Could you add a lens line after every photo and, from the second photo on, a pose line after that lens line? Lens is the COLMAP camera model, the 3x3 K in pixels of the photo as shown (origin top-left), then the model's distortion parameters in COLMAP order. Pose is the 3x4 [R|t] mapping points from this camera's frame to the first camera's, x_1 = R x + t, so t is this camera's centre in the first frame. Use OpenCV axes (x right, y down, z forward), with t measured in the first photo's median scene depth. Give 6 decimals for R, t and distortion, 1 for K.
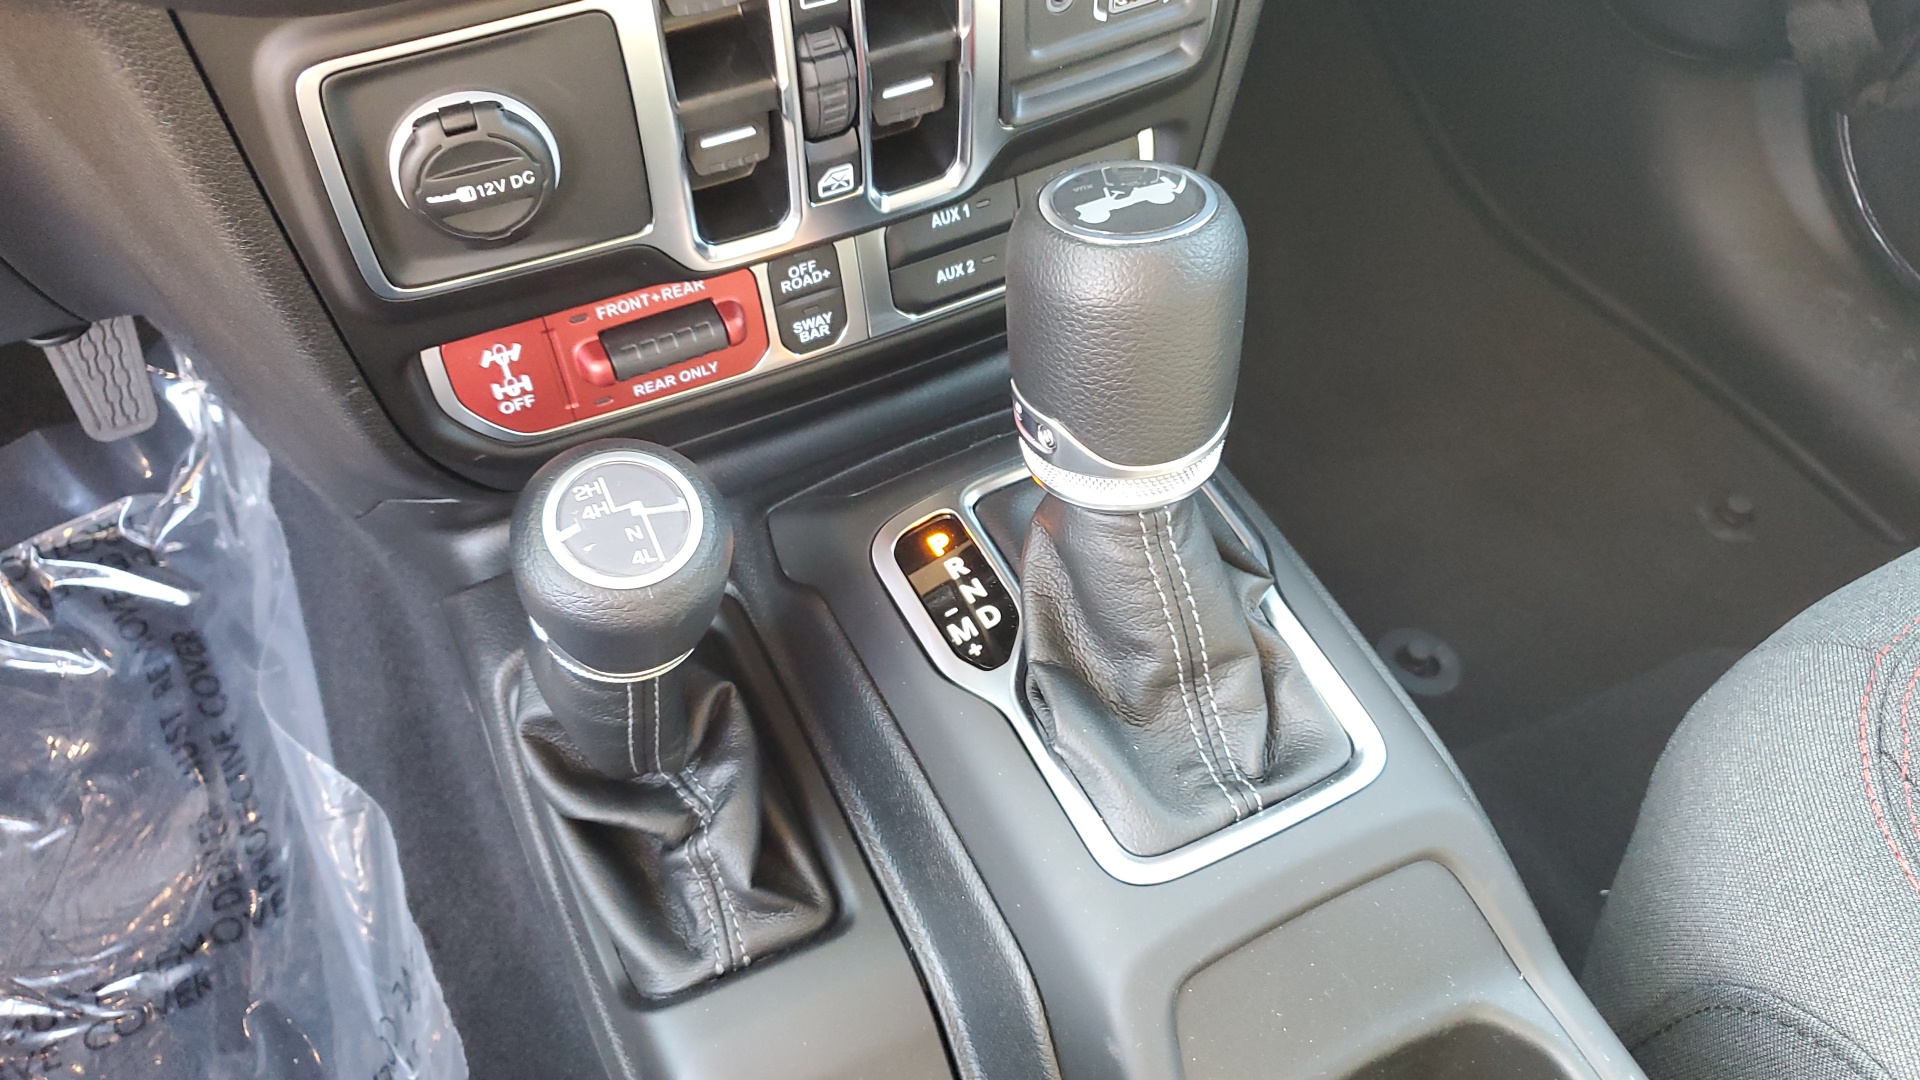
lens RADIAL K [[1539.5, 0, 926.0], [0, 1539.5, 526.0], [0, 0, 1]] dist [0.012669, 0.003723]
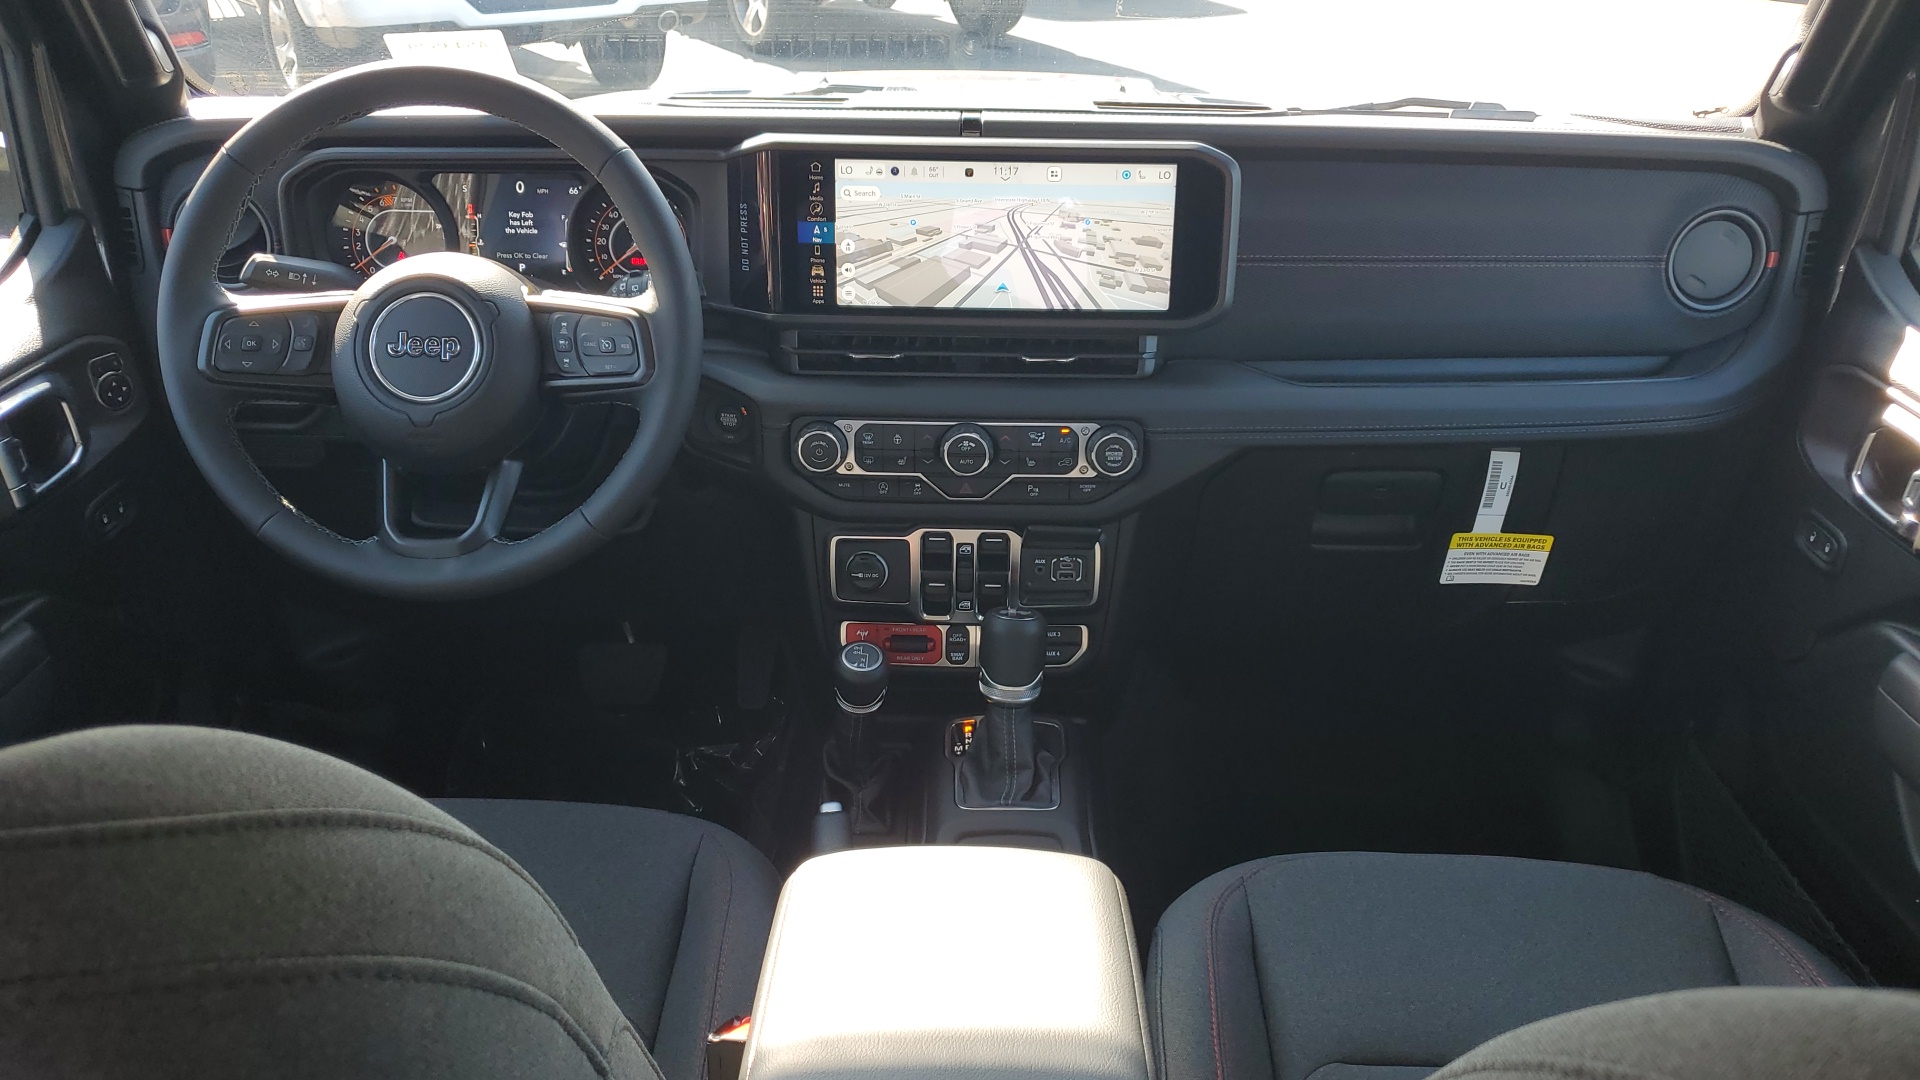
lens RADIAL K [[1560.7, 0, 957.7], [0, 1560.7, 602.9], [0, 0, 1]] dist [0.141664, -0.260668]
pose [[0.893696, 0.204416, -0.399401, 1.287490], [-0.350521, 0.873777, -0.337118, 0.927859], [0.280075, 0.441280, 0.852543, -1.929248]]
